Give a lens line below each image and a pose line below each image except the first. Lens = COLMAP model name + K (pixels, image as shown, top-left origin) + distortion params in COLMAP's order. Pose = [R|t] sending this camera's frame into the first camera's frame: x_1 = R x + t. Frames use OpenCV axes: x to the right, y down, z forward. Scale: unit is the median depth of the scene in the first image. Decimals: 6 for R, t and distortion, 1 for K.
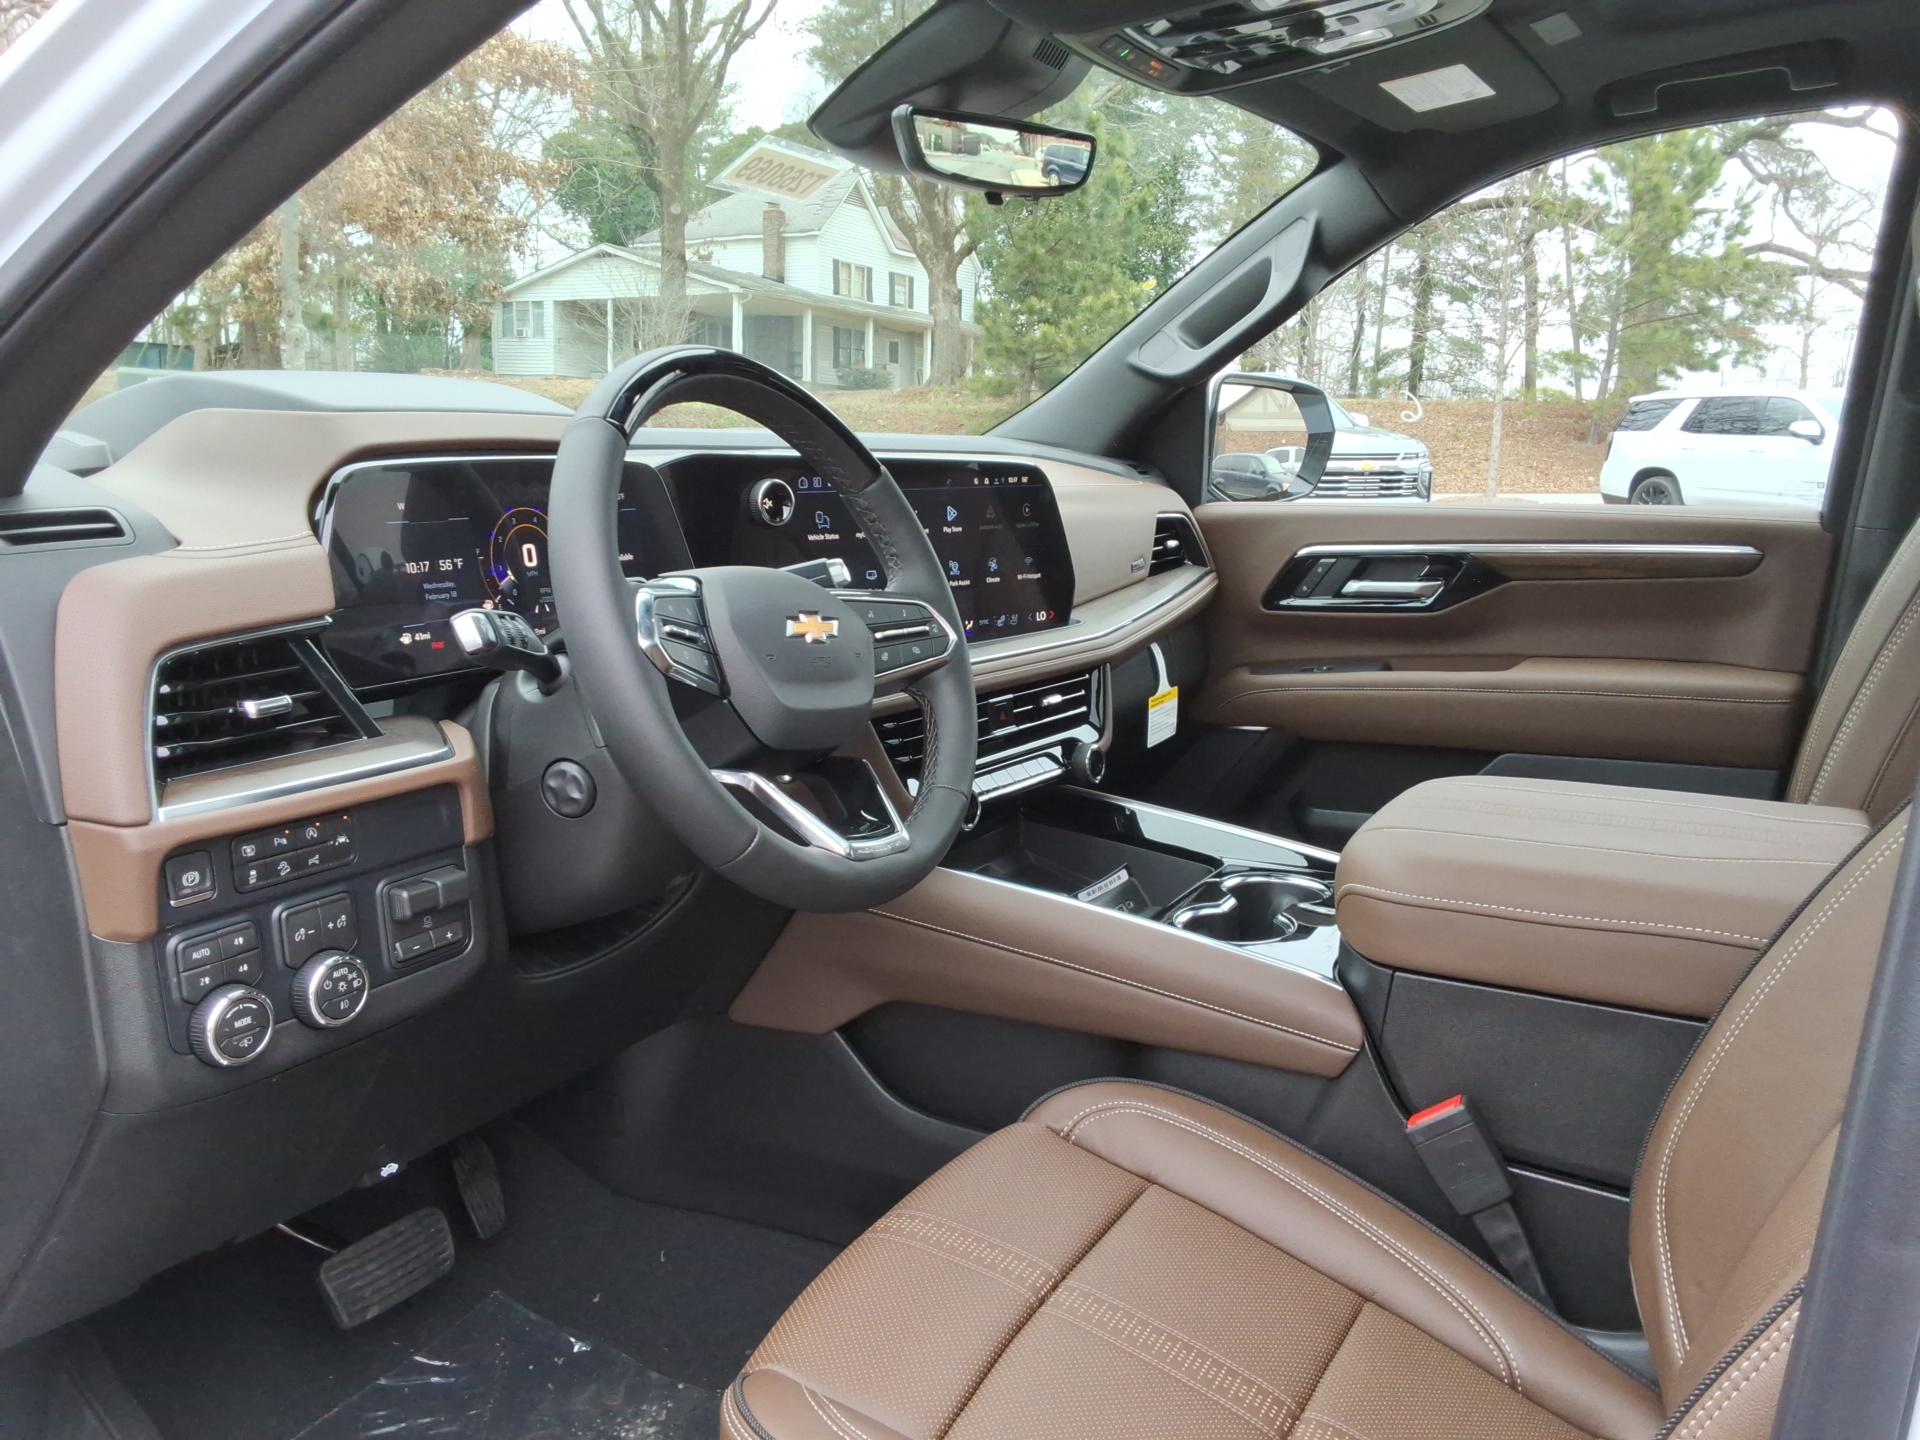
lens RADIAL K [[1549.6, 0, 979.8], [0, 1549.6, 718.6], [0, 0, 1]] dist [0.141952, -0.228611]
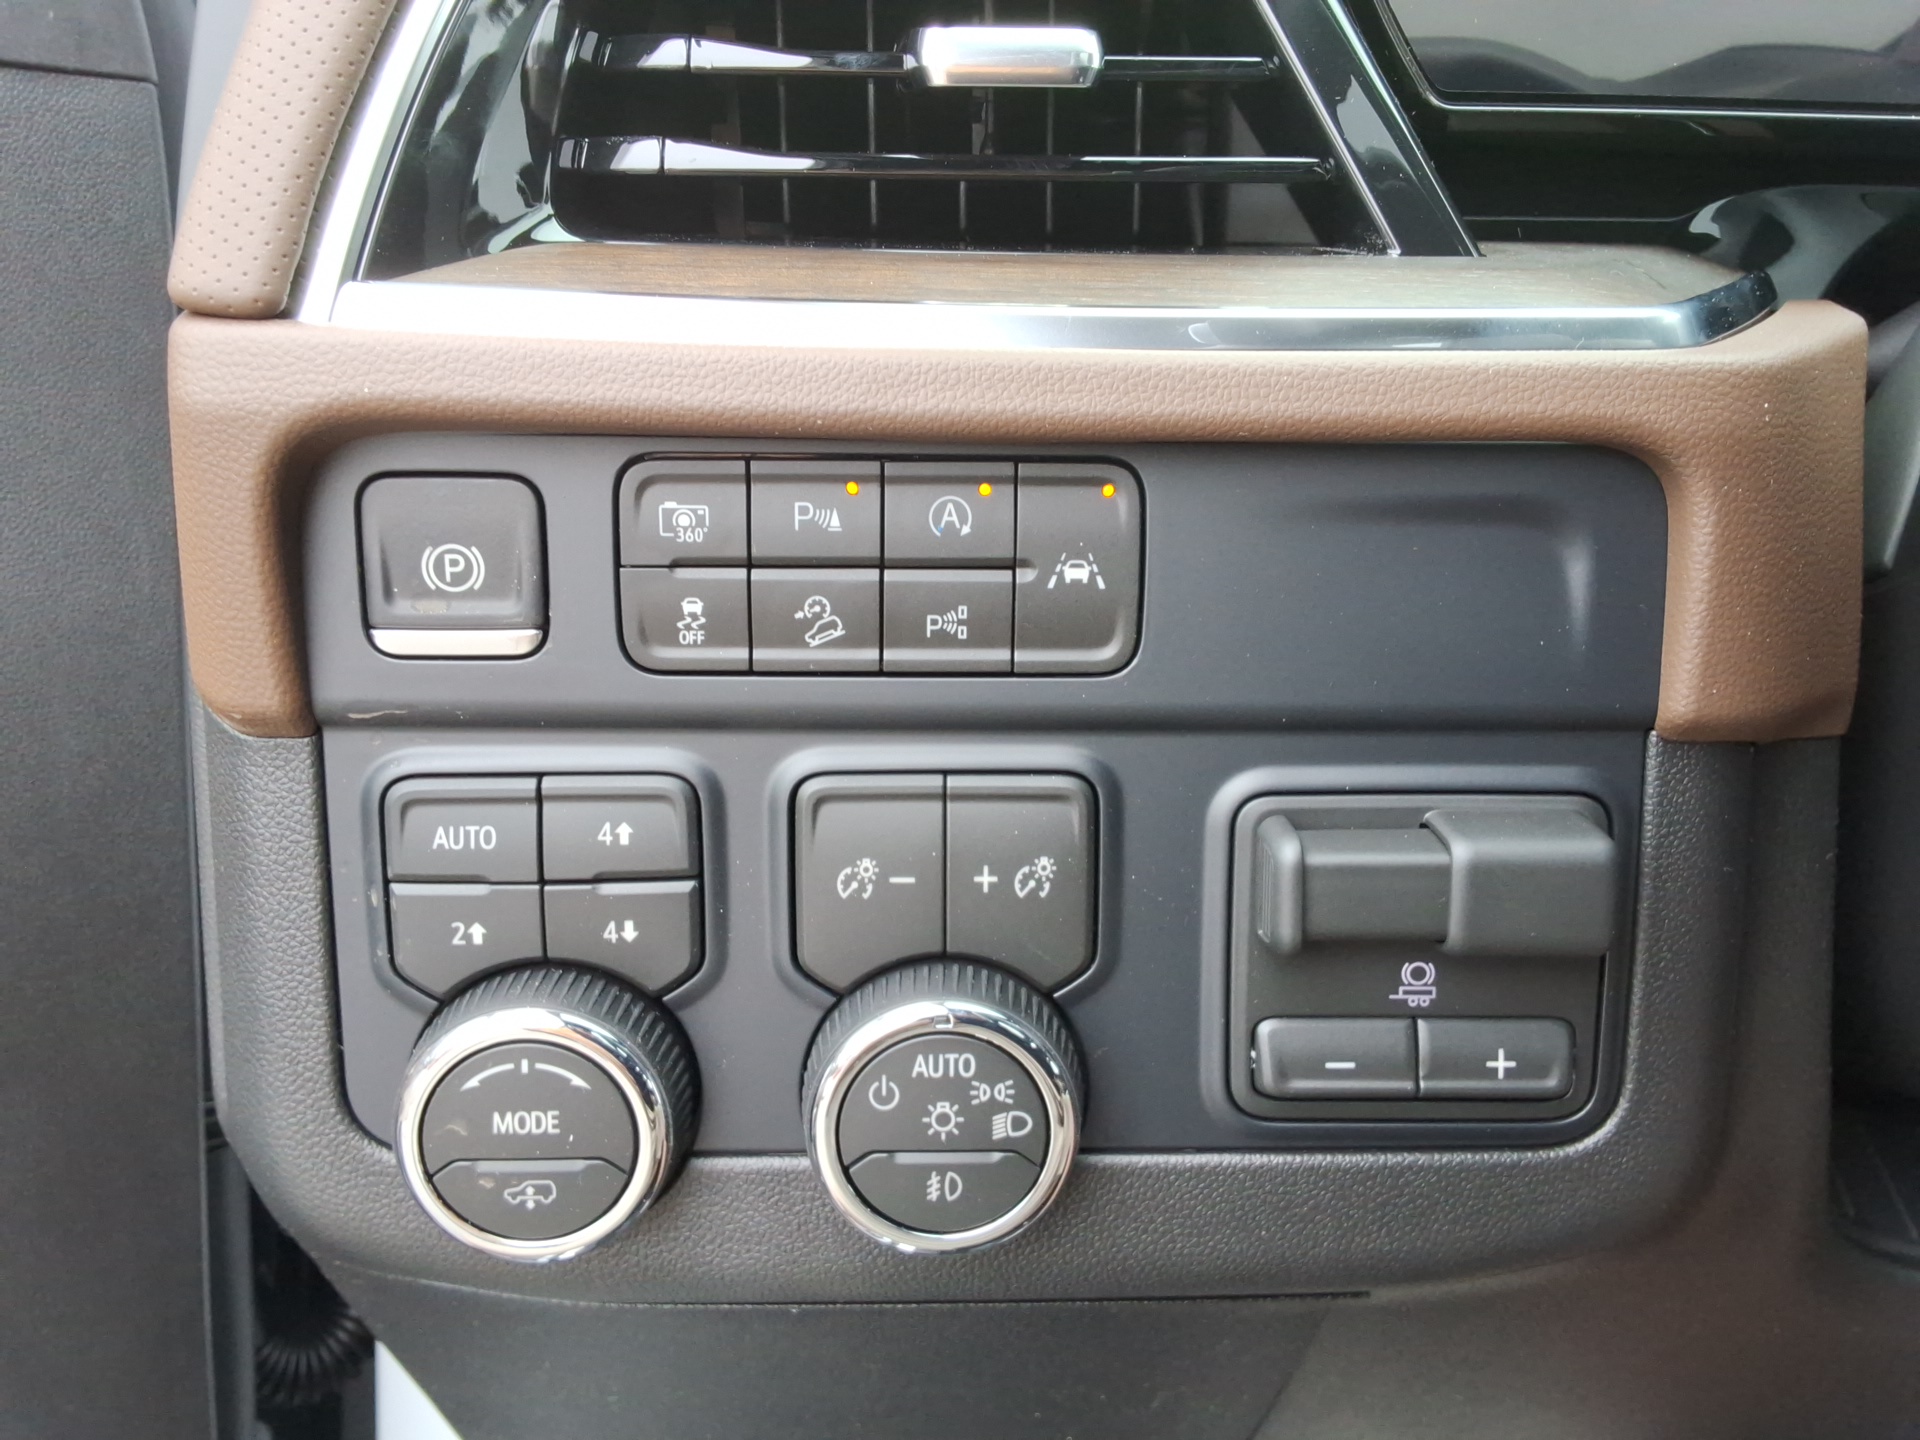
lens RADIAL K [[1548.0, 0, 966.7], [0, 1548.0, 693.4], [0, 0, 1]] dist [0.089775, -0.143068]
pose [[0.516817, 0.233692, -0.823582, -0.140399], [-0.166506, 0.971089, 0.171061, 0.038693], [0.839747, 0.048724, 0.540787, 0.585983]]
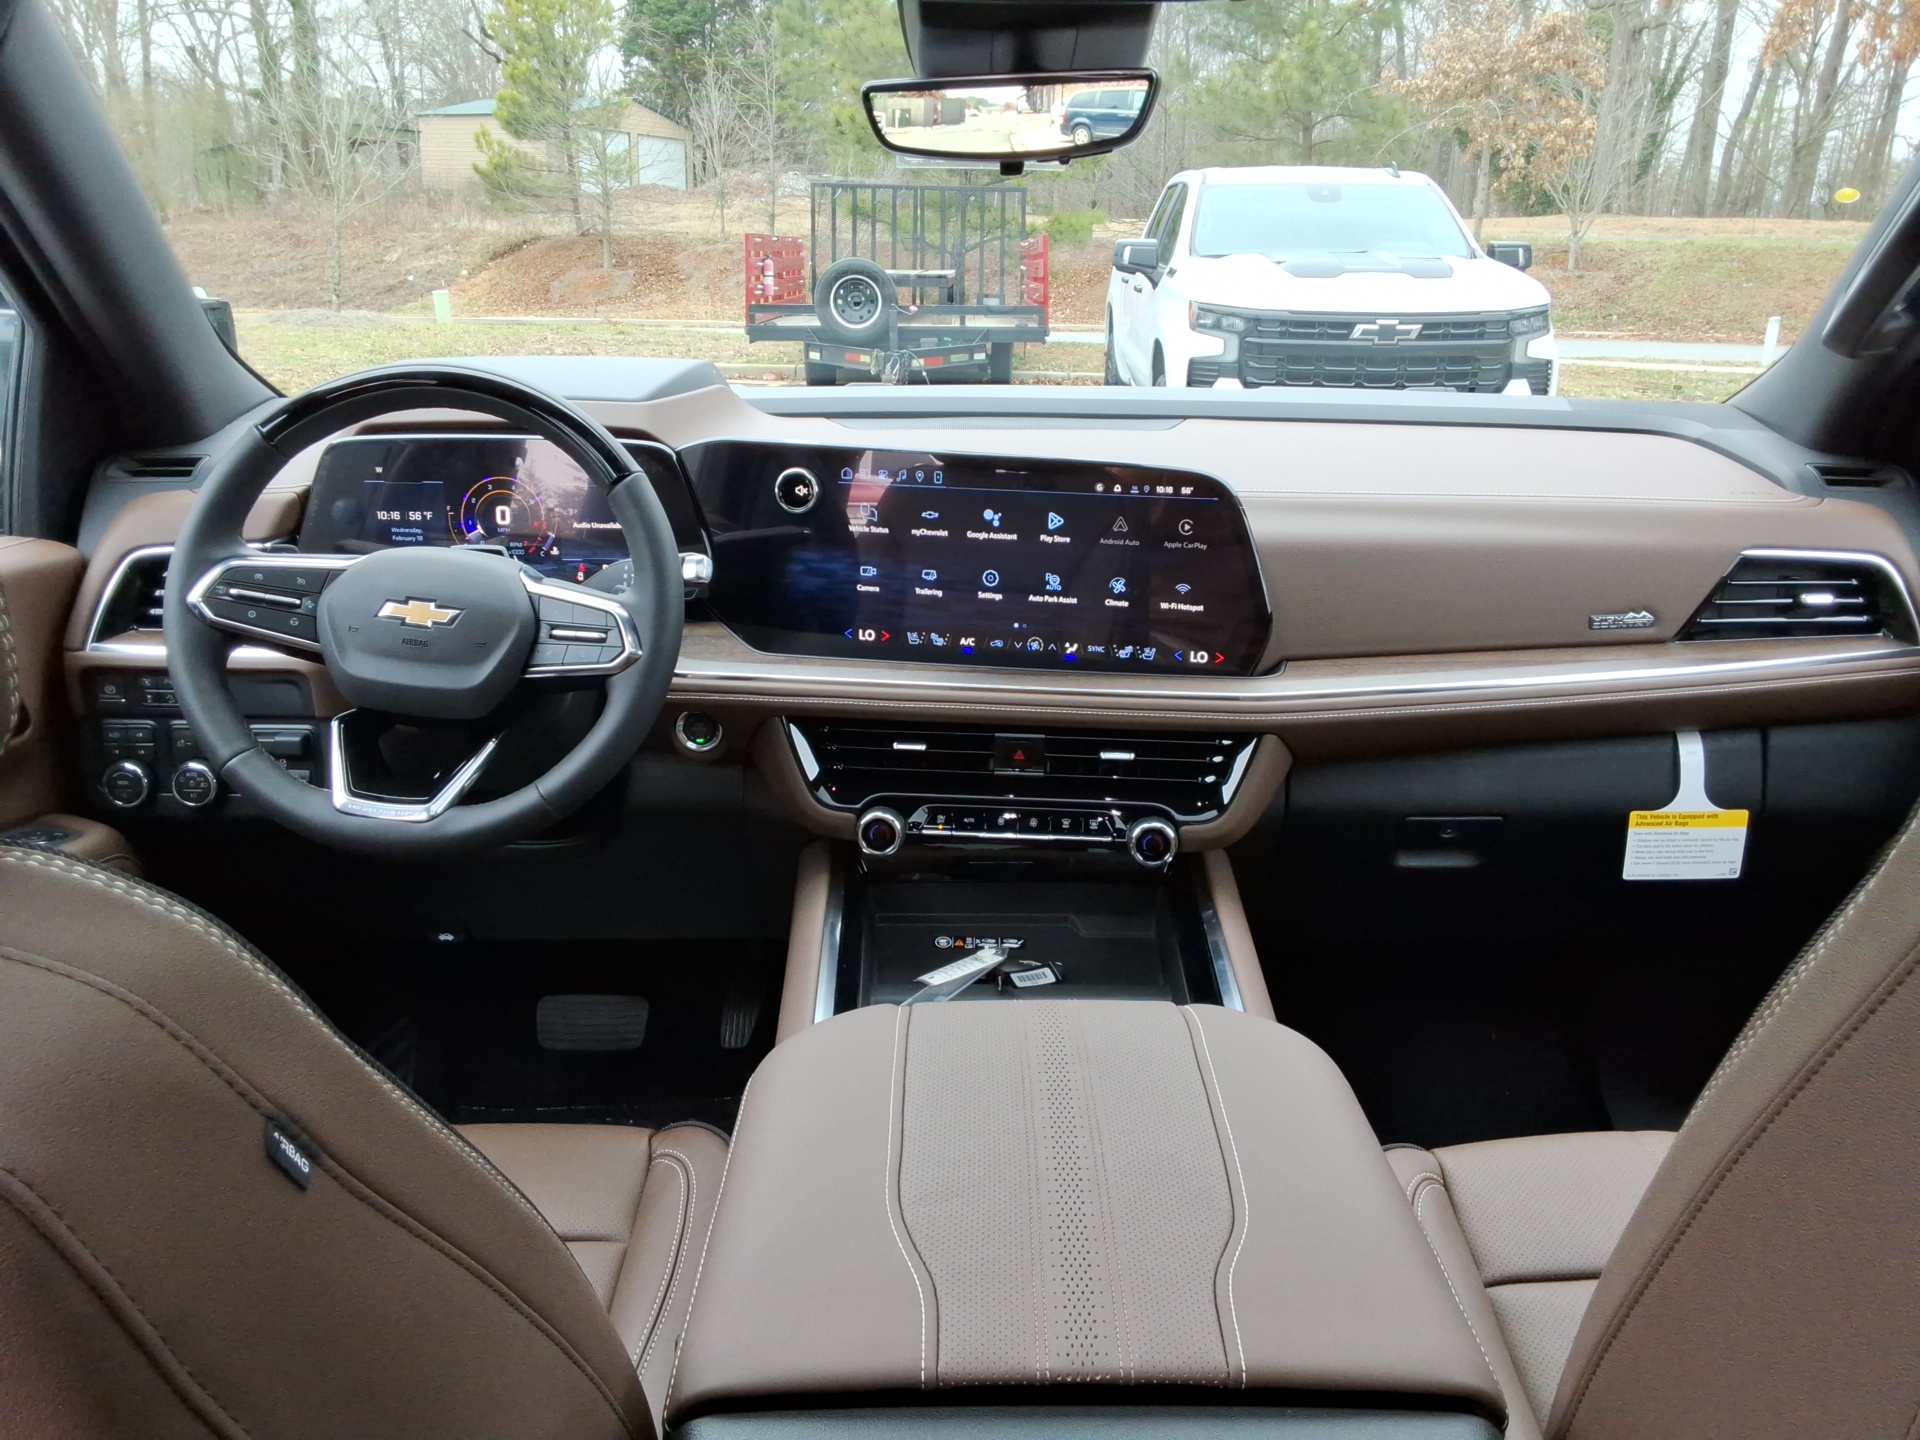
lens RADIAL K [[1532.0, 0, 960.0], [0, 1532.0, 720.0], [0, 0, 1]] dist [0.148074, -0.253024]
pose [[0.482316, 0.248588, -0.839985, 0.827822], [-0.166635, 0.967418, 0.190620, -0.207150], [0.860002, 0.048032, 0.508025, 0.589224]]
